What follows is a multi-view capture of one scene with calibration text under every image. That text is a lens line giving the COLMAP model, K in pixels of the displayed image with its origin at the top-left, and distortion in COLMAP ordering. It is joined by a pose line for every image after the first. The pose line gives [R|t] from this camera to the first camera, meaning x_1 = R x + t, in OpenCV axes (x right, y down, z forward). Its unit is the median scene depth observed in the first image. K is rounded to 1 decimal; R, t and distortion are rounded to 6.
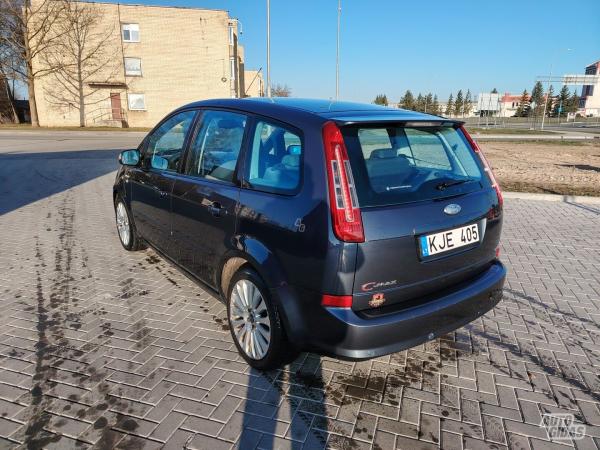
lens RADIAL K [[416.4, 0, 304.4], [0, 416.4, 228.2], [0, 0, 1]] dist [0.056096, -0.051655]
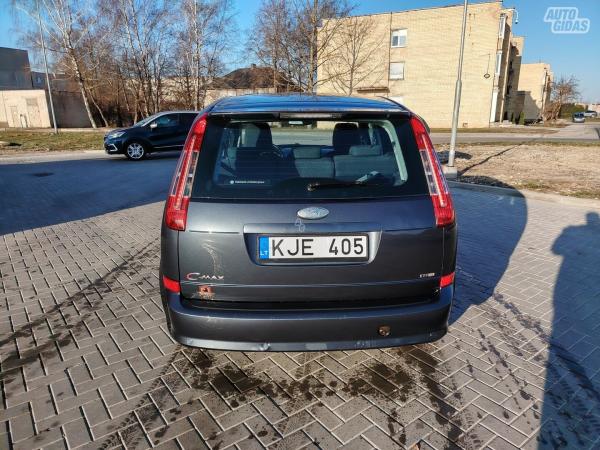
lens RADIAL K [[416.4, 0, 304.4], [0, 416.4, 228.2], [0, 0, 1]] dist [0.056096, -0.051655]
pose [[0.818890, 0.133514, -0.558206, 0.395015], [-0.134472, 0.990128, 0.039552, -0.021839], [0.557976, 0.042675, 0.828759, 0.128788]]
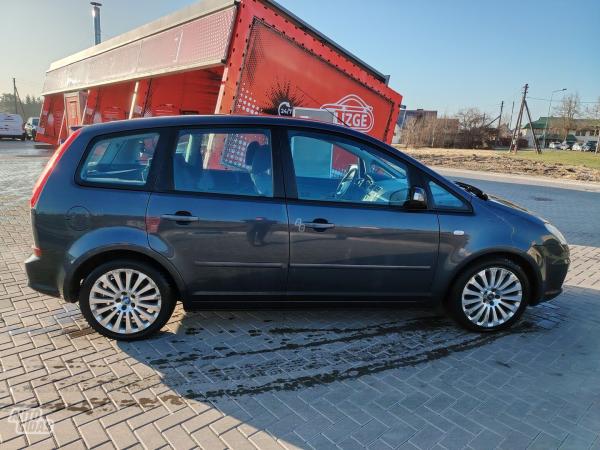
lens RADIAL K [[416.4, 0, 304.4], [0, 416.4, 228.2], [0, 0, 1]] dist [0.056096, -0.051655]
pose [[-0.517348, 0.160559, -0.840578, 0.583536], [-0.263701, 0.904537, 0.335075, -0.306020], [0.814133, 0.395012, -0.425621, 1.162242]]
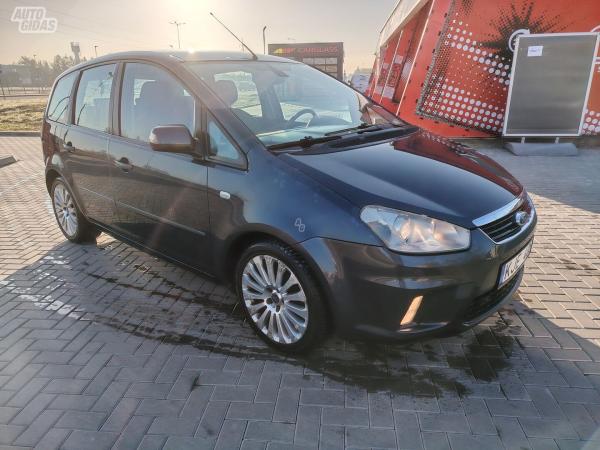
lens RADIAL K [[433.1, 0, 312.0], [0, 433.1, 215.5], [0, 0, 1]] dist [0.049926, 0.000439]
pose [[-0.977648, 0.060253, -0.201431, -0.060927], [-0.056467, 0.847612, 0.527603, -0.385564], [0.202524, 0.527184, -0.825264, 1.507109]]
